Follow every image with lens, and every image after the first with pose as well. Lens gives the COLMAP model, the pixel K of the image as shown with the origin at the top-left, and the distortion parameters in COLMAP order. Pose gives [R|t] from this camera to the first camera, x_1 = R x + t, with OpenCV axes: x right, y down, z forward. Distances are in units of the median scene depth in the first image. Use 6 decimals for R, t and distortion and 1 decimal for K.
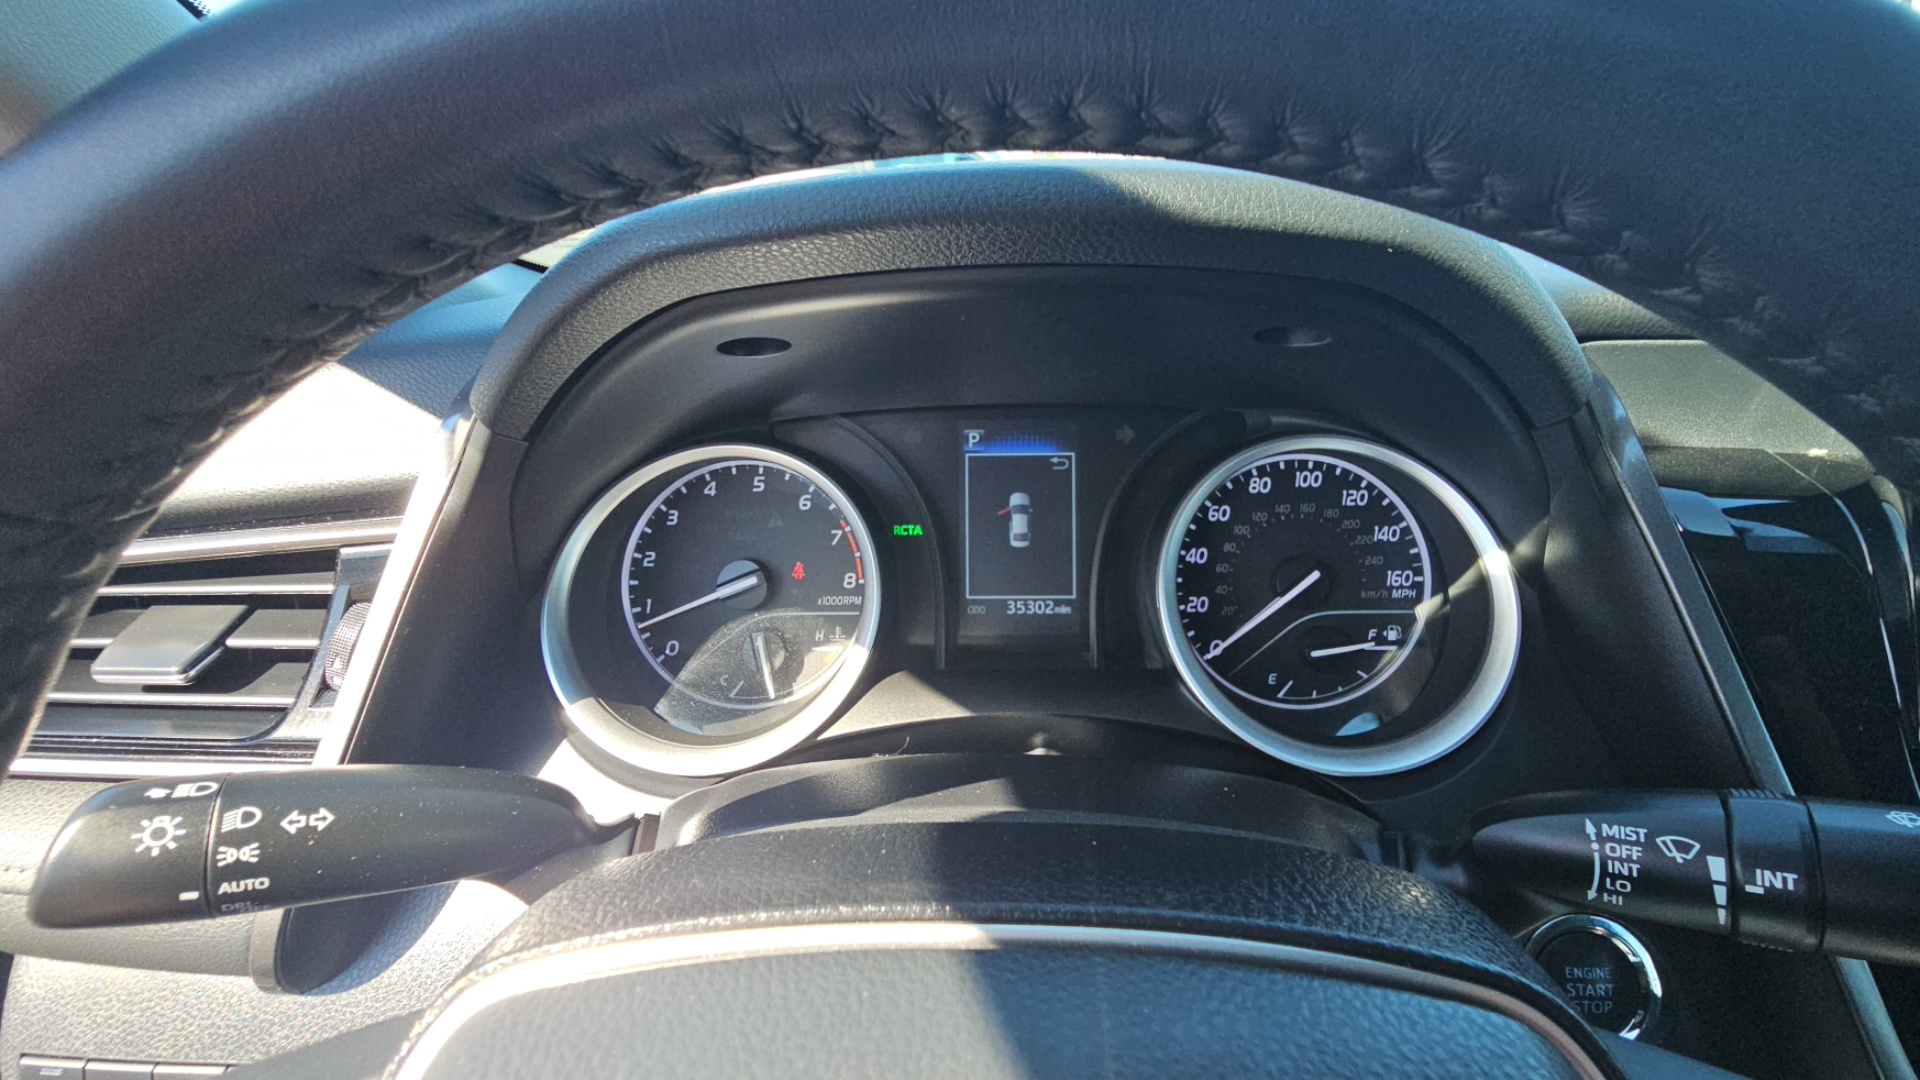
lens RADIAL K [[859.2, 0, 979.3], [0, 859.2, 541.2], [0, 0, 1]] dist [0.001595, -0.003157]
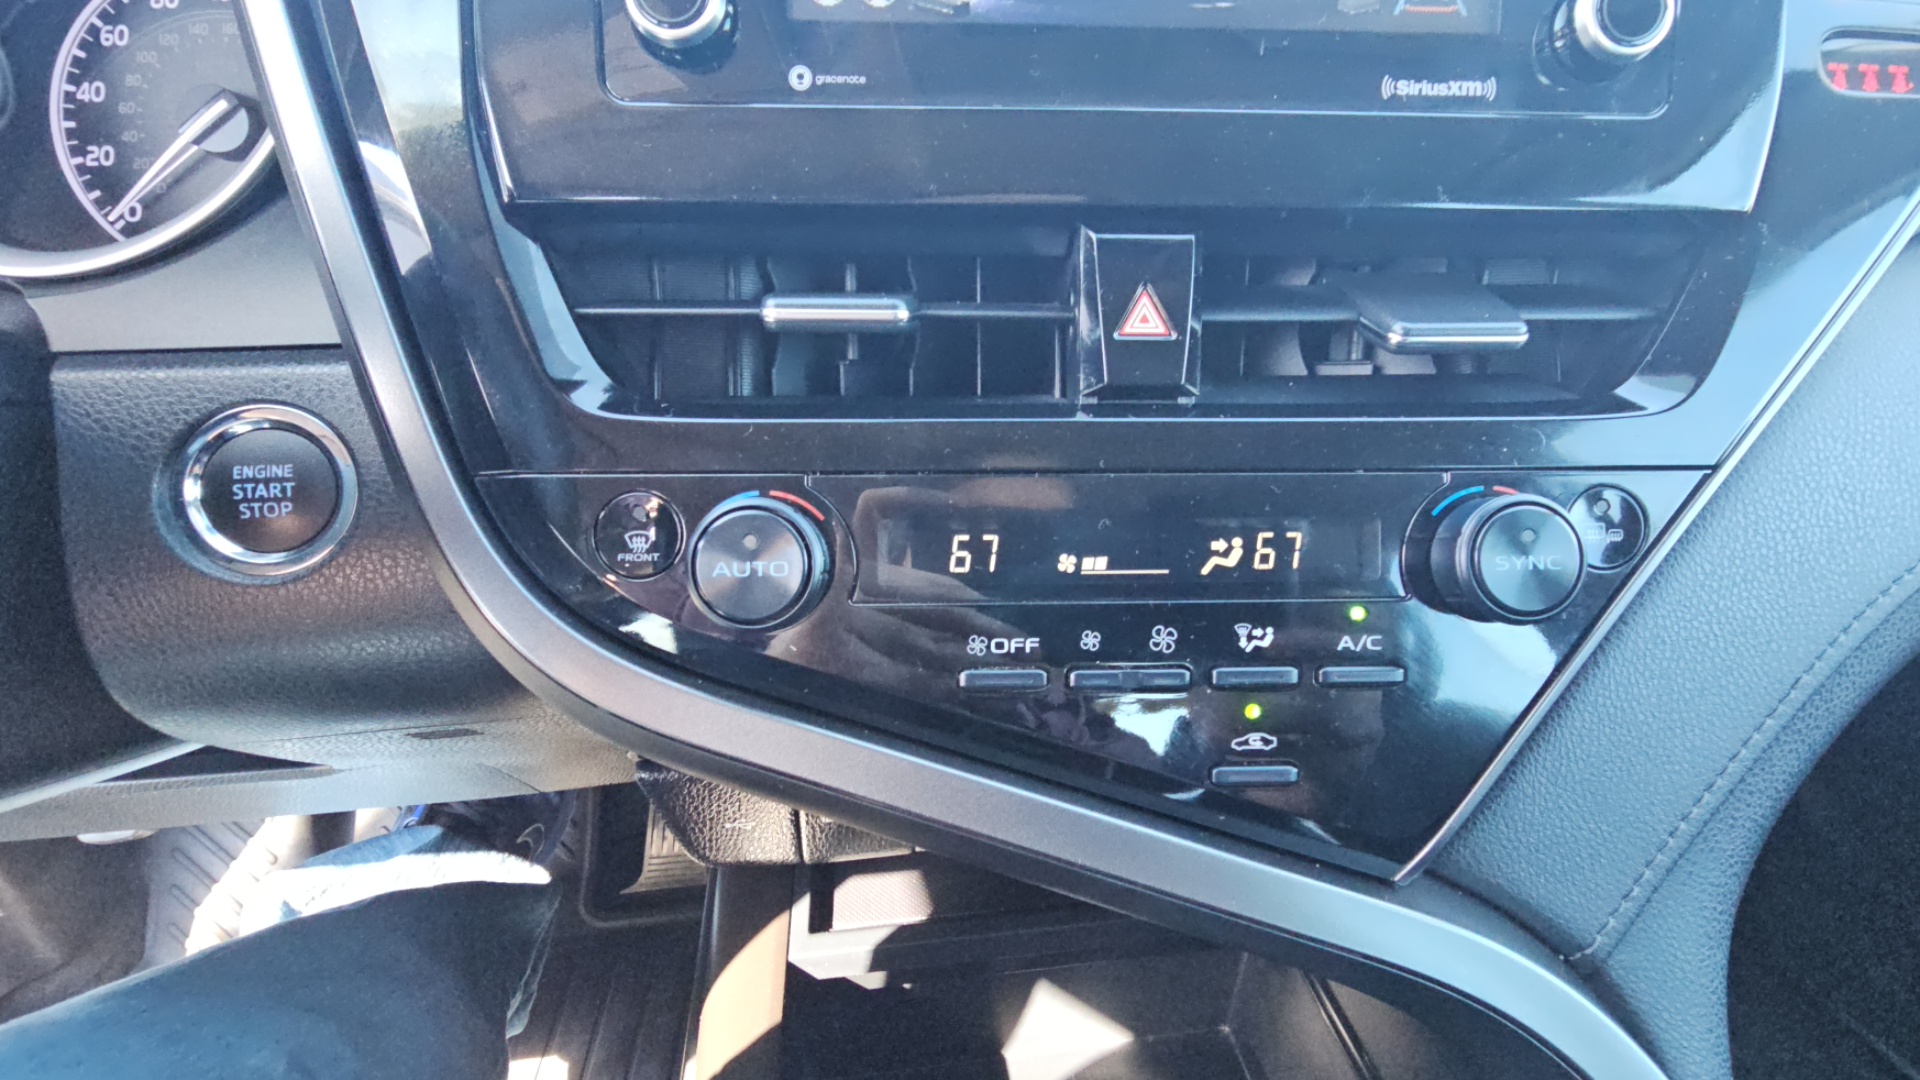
lens RADIAL K [[861.3, 0, 978.5], [0, 861.3, 538.6], [0, 0, 1]] dist [0.009564, -0.009447]
pose [[0.983452, -0.056732, 0.172057, 0.896934], [0.034320, 0.990849, 0.130542, 0.348141], [-0.177889, -0.122477, 0.976399, 0.042044]]
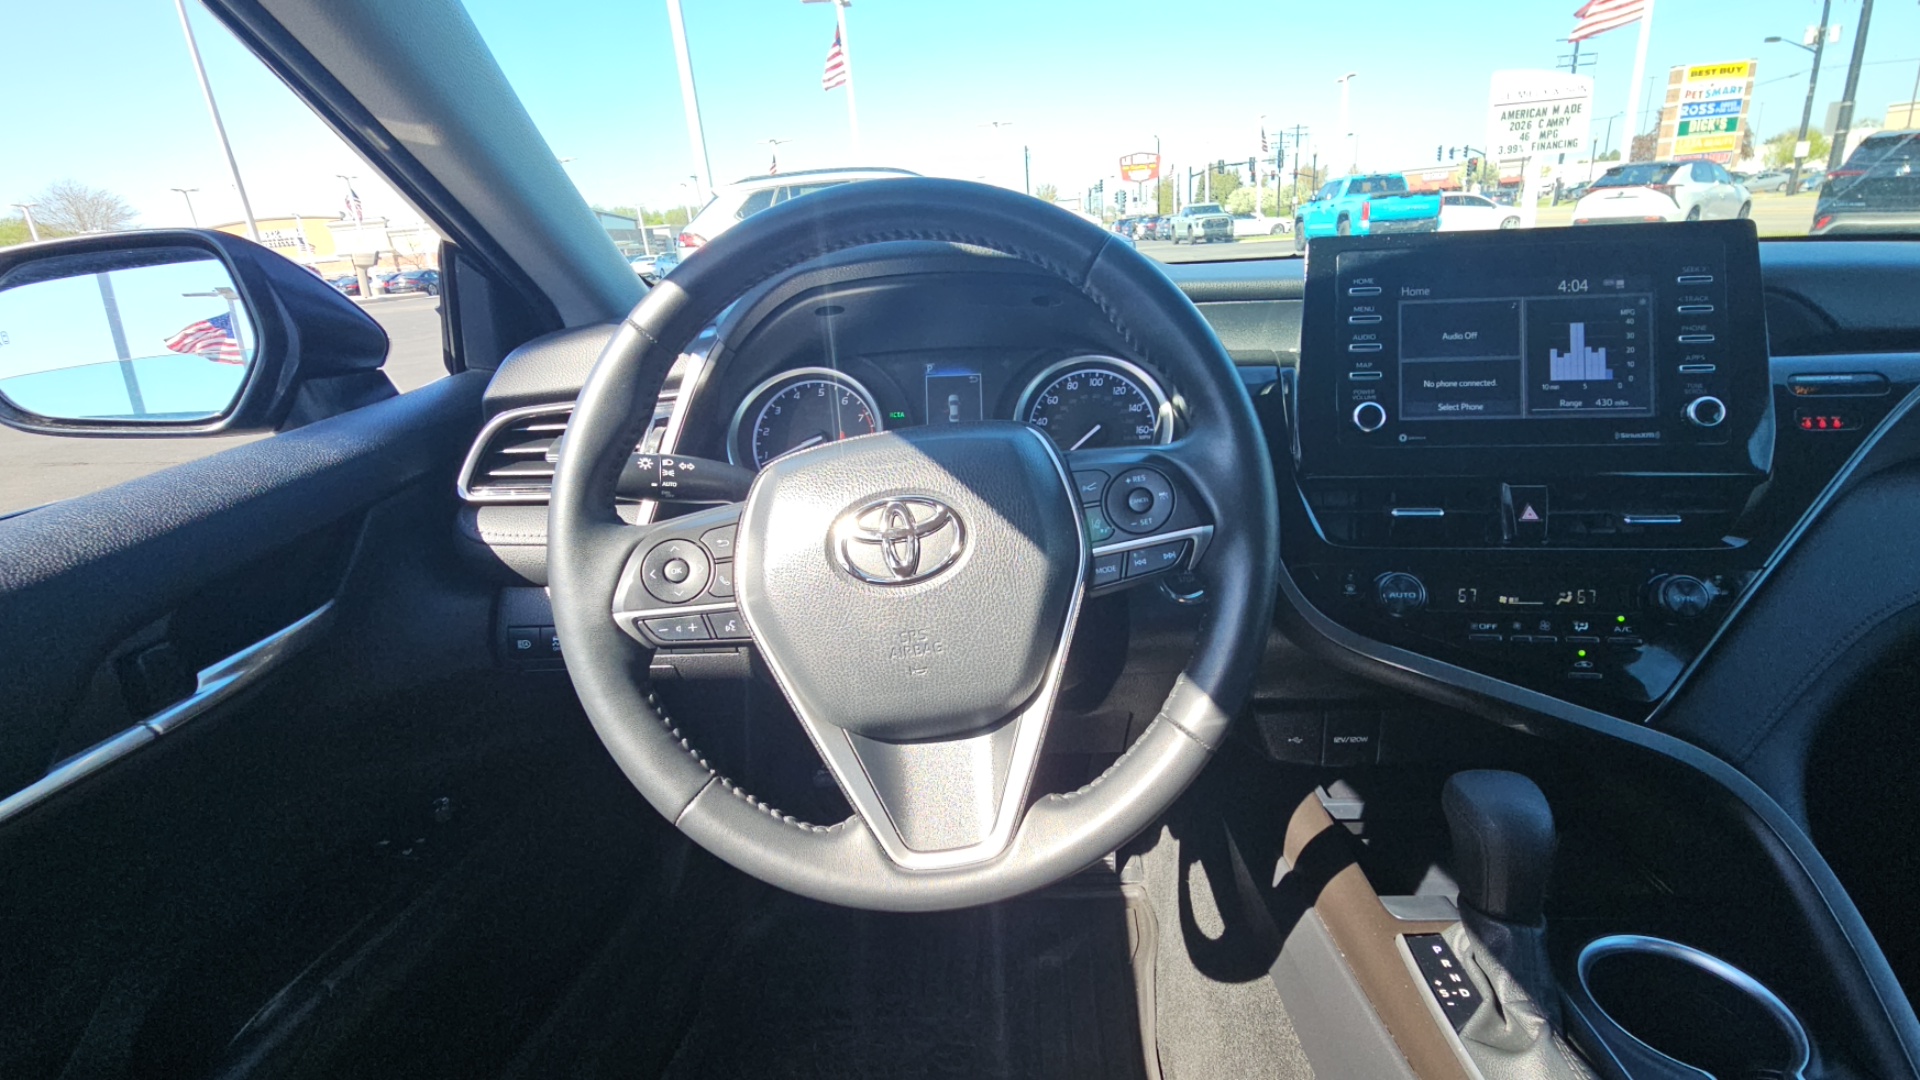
lens RADIAL K [[859.2, 0, 979.3], [0, 859.2, 541.2], [0, 0, 1]] dist [0.001595, -0.003157]
pose [[0.999730, -0.022424, -0.006071, 0.115130], [0.022142, 0.998827, -0.043065, 0.378997], [0.007029, 0.042919, 0.999054, -0.986753]]
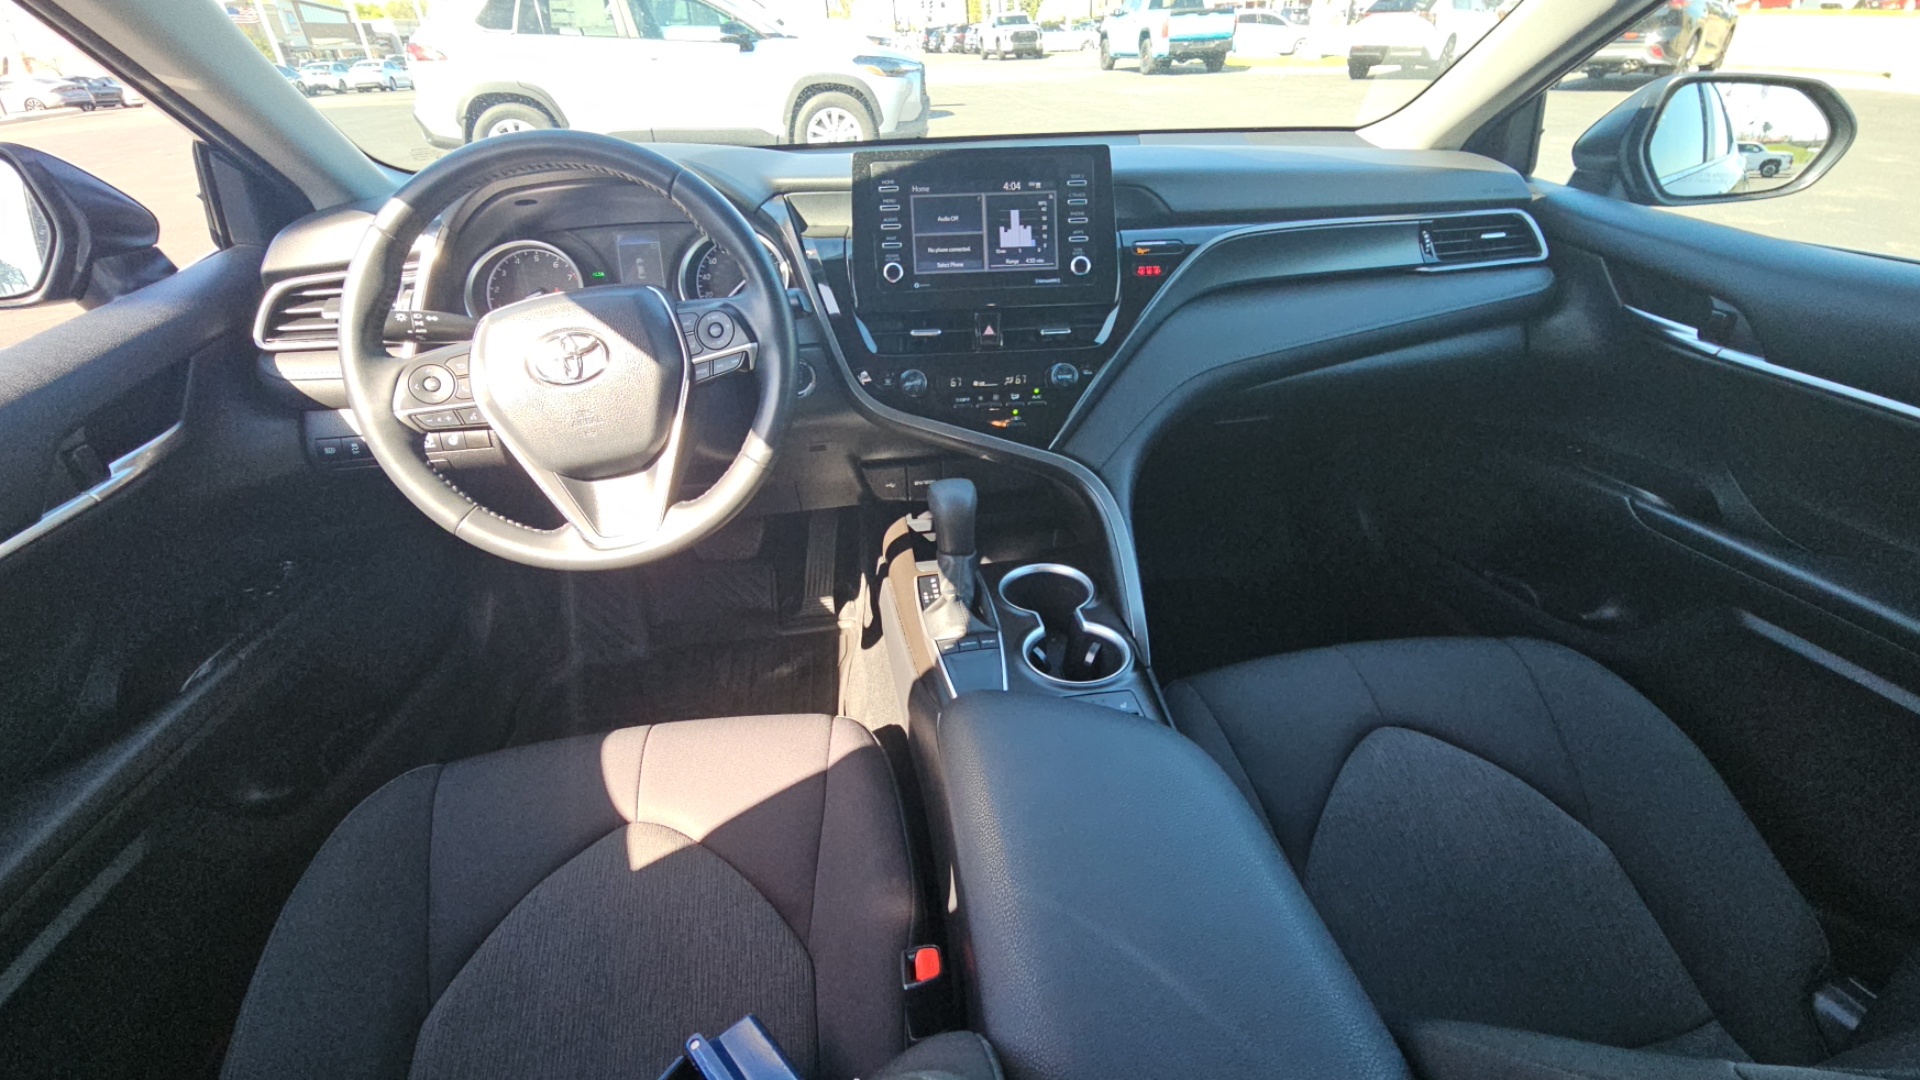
lens RADIAL K [[859.2, 0, 979.3], [0, 859.2, 541.2], [0, 0, 1]] dist [0.001595, -0.003157]
pose [[0.979259, -0.102014, 0.175055, 0.551528], [0.076214, 0.986008, 0.148258, 0.524660], [-0.187730, -0.131842, 0.973332, -2.039635]]
